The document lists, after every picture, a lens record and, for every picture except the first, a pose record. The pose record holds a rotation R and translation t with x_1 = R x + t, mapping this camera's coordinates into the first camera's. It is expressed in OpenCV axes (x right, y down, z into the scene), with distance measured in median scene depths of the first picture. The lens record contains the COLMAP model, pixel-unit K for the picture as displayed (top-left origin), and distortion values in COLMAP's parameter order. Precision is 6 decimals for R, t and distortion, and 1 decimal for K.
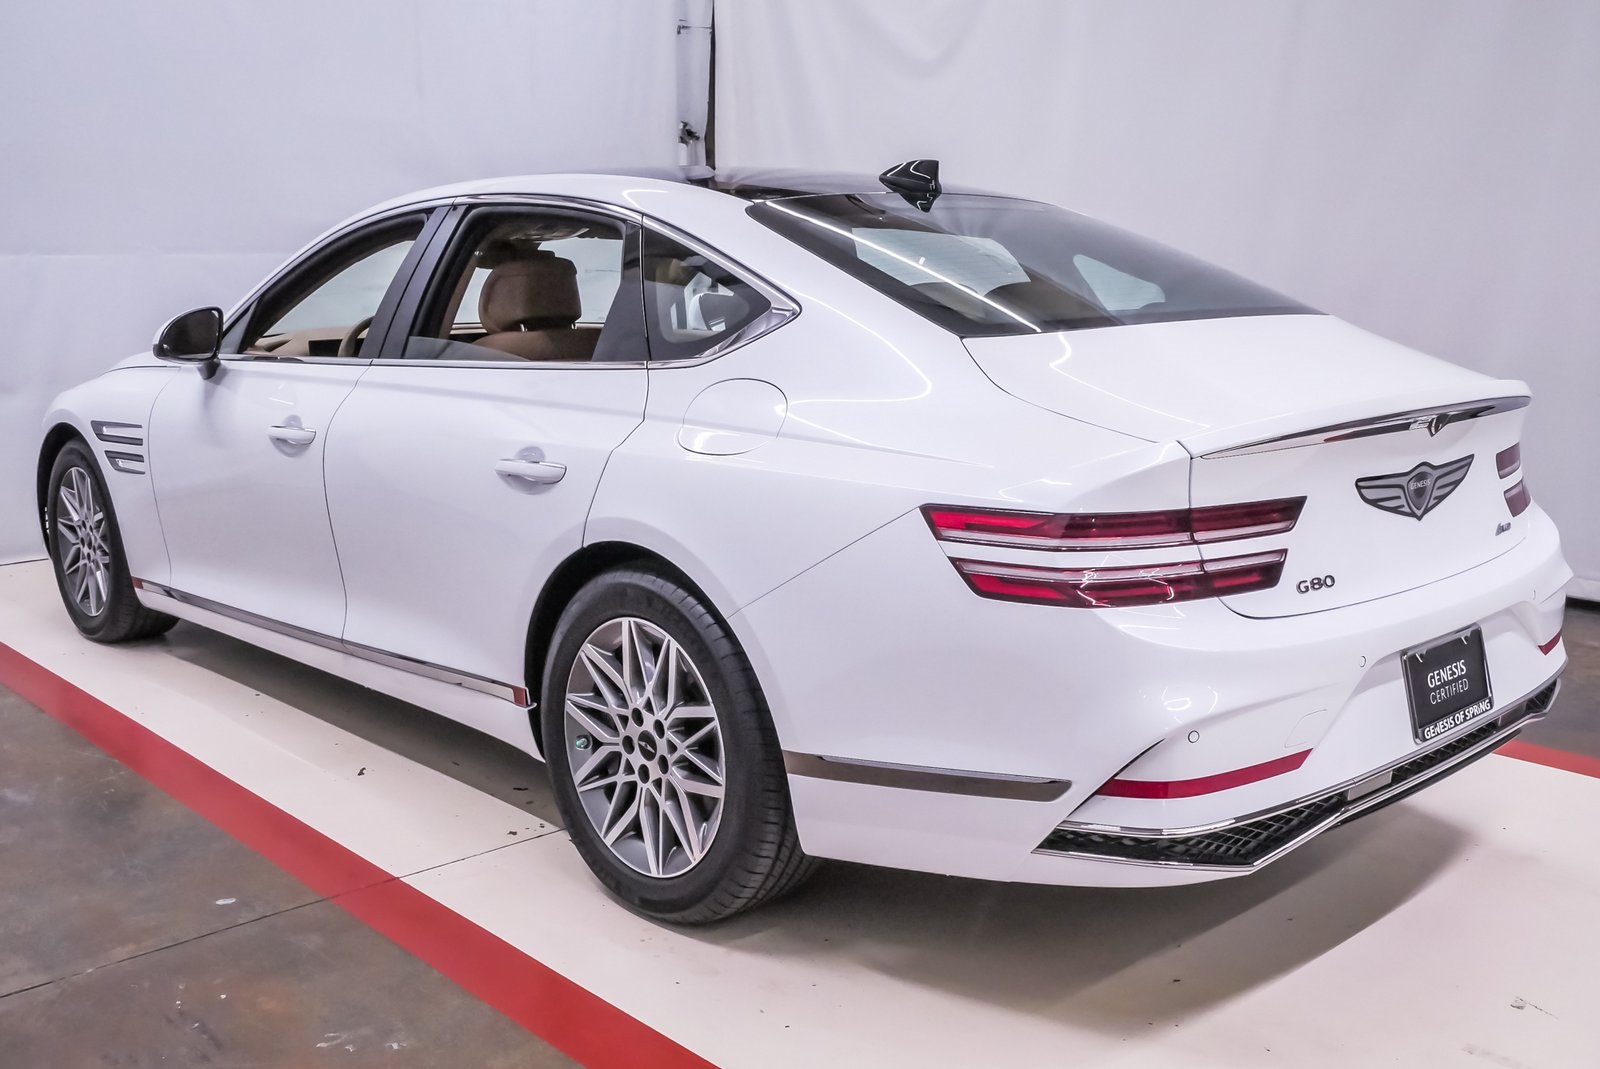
lens RADIAL K [[1597.5, 0, 800.0], [0, 1597.5, 534.5], [0, 0, 1]] dist [0.004473, 0.002649]
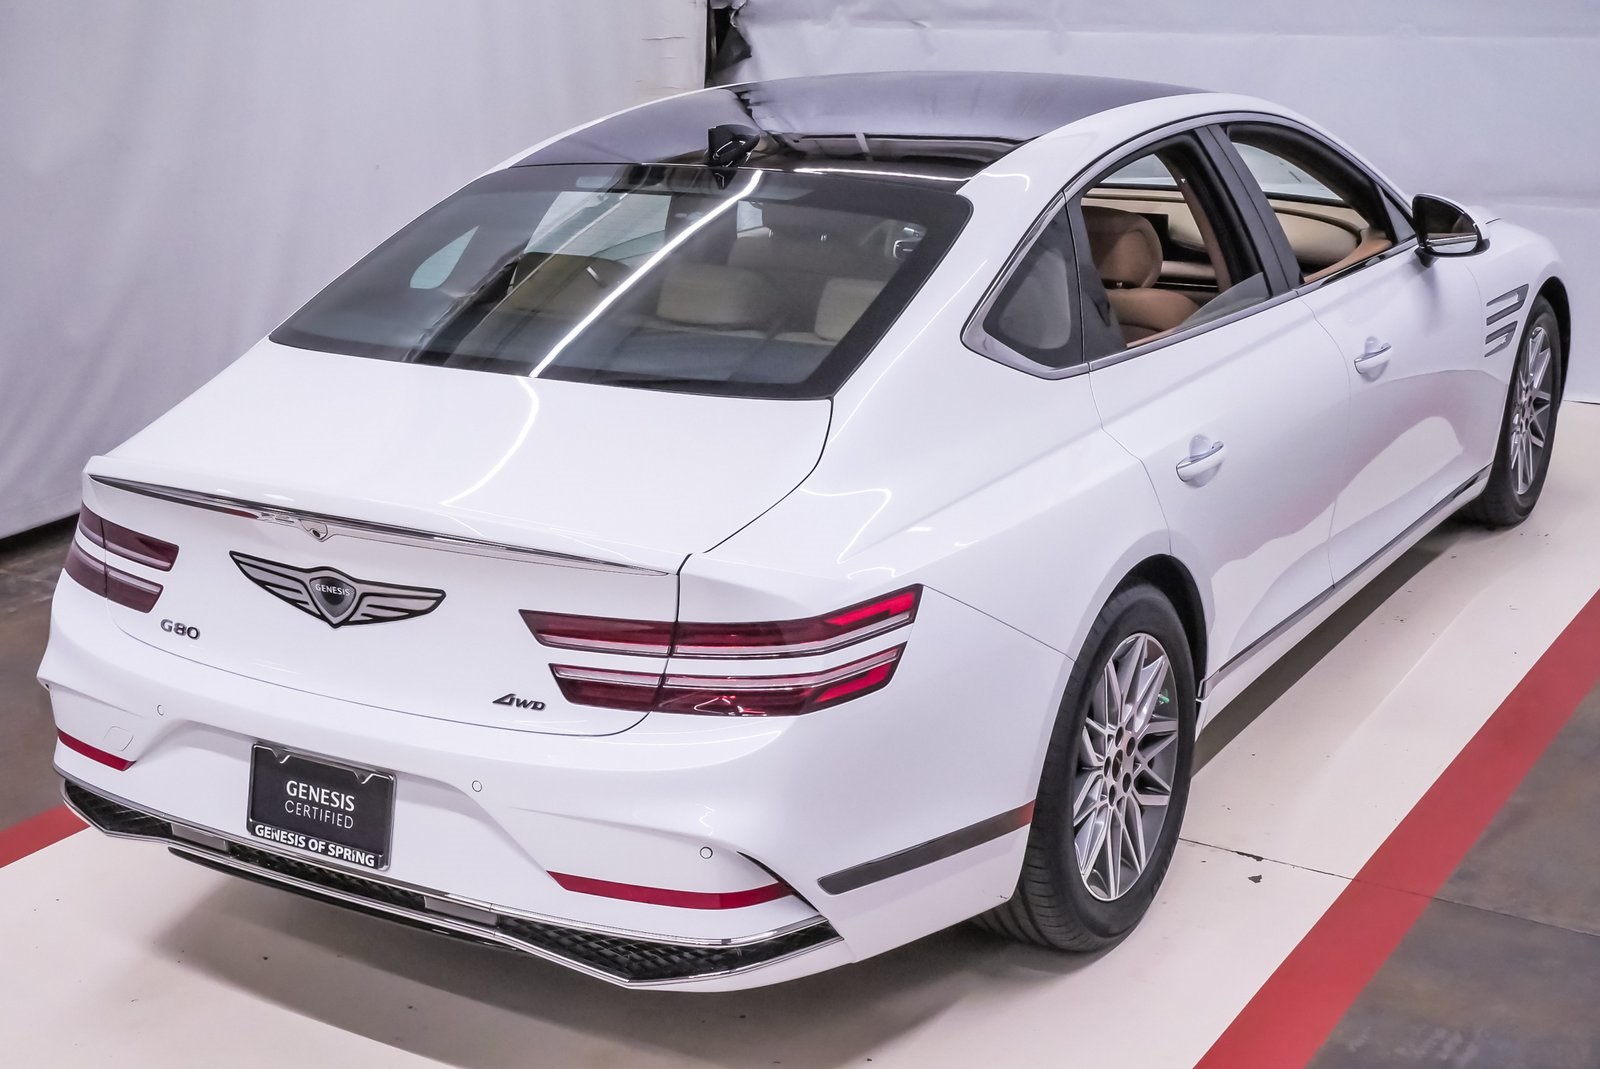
lens RADIAL K [[2125.6, 0, 798.8], [0, 2125.6, 490.4], [0, 0, 1]] dist [-0.006545, 0.007003]
pose [[0.248604, 0.260045, -0.933045, 1.623529], [-0.145496, 0.962383, 0.229456, -0.416696], [0.957615, 0.078710, 0.277088, 0.943282]]
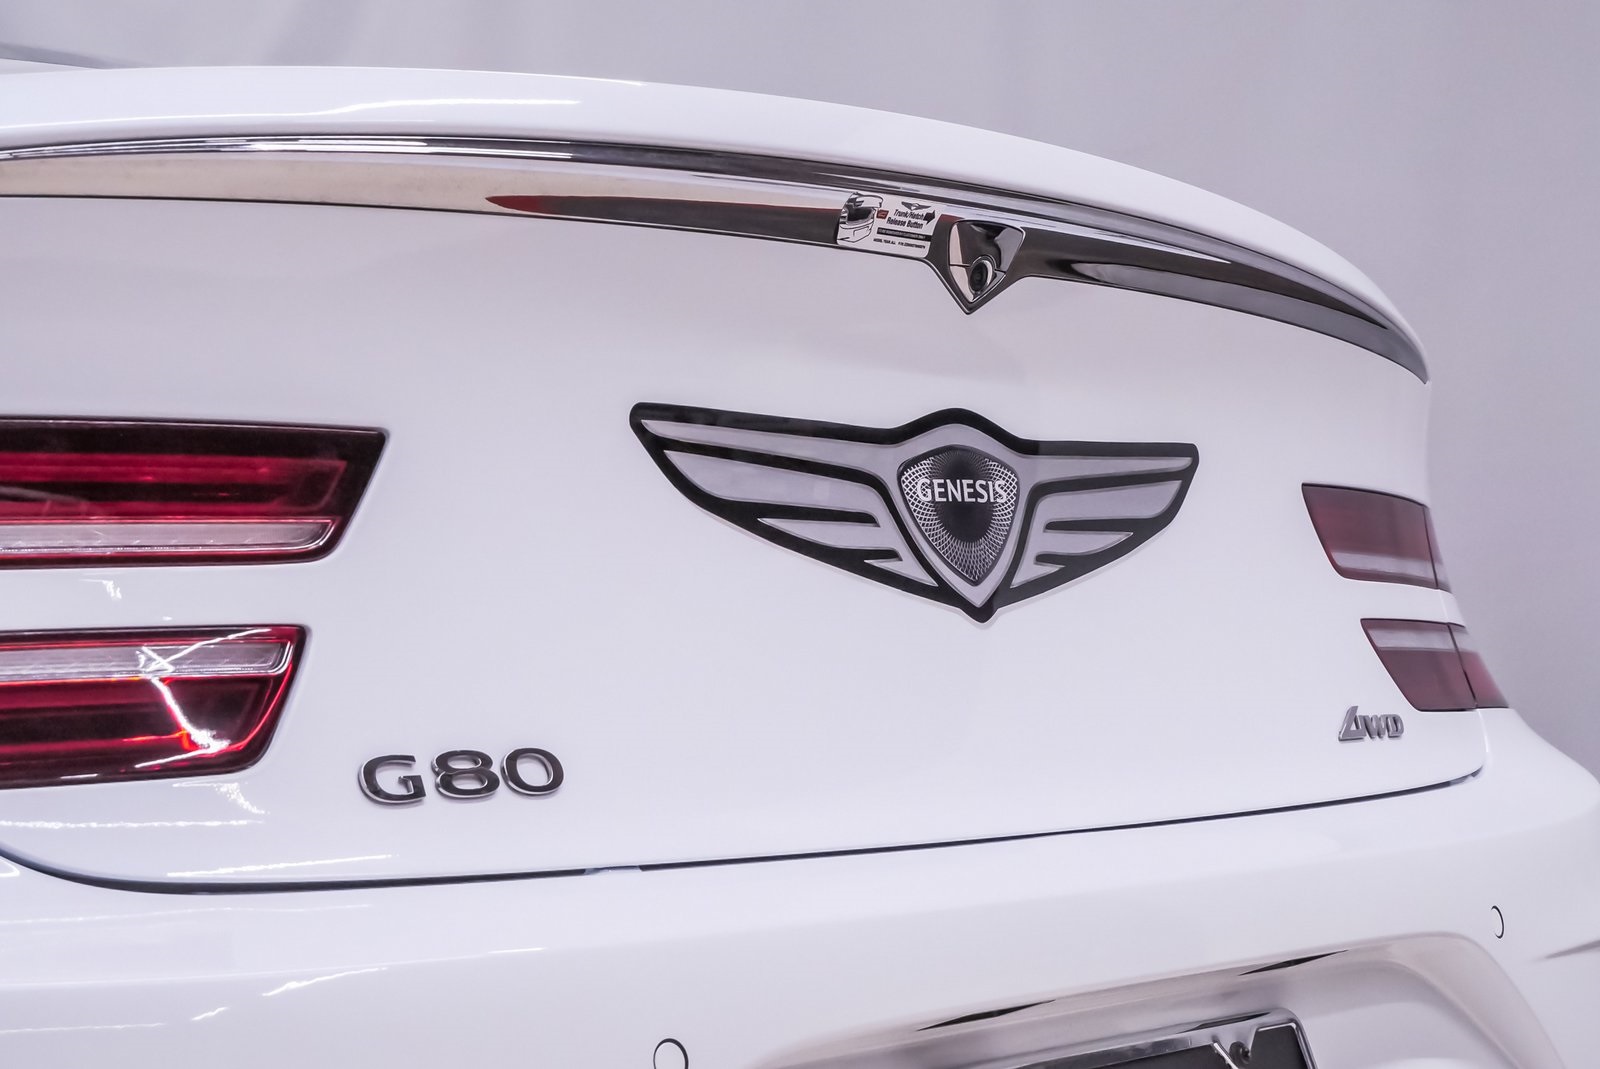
lens RADIAL K [[3313.9, 0, 800.0], [0, 3313.9, 534.5], [0, 0, 1]] dist [-0.035577, -0.013543]
pose [[0.988186, -0.086360, 0.126615, 0.296301], [0.118759, 0.953676, -0.276404, 0.134876], [-0.096879, 0.288175, 0.952665, 0.473922]]
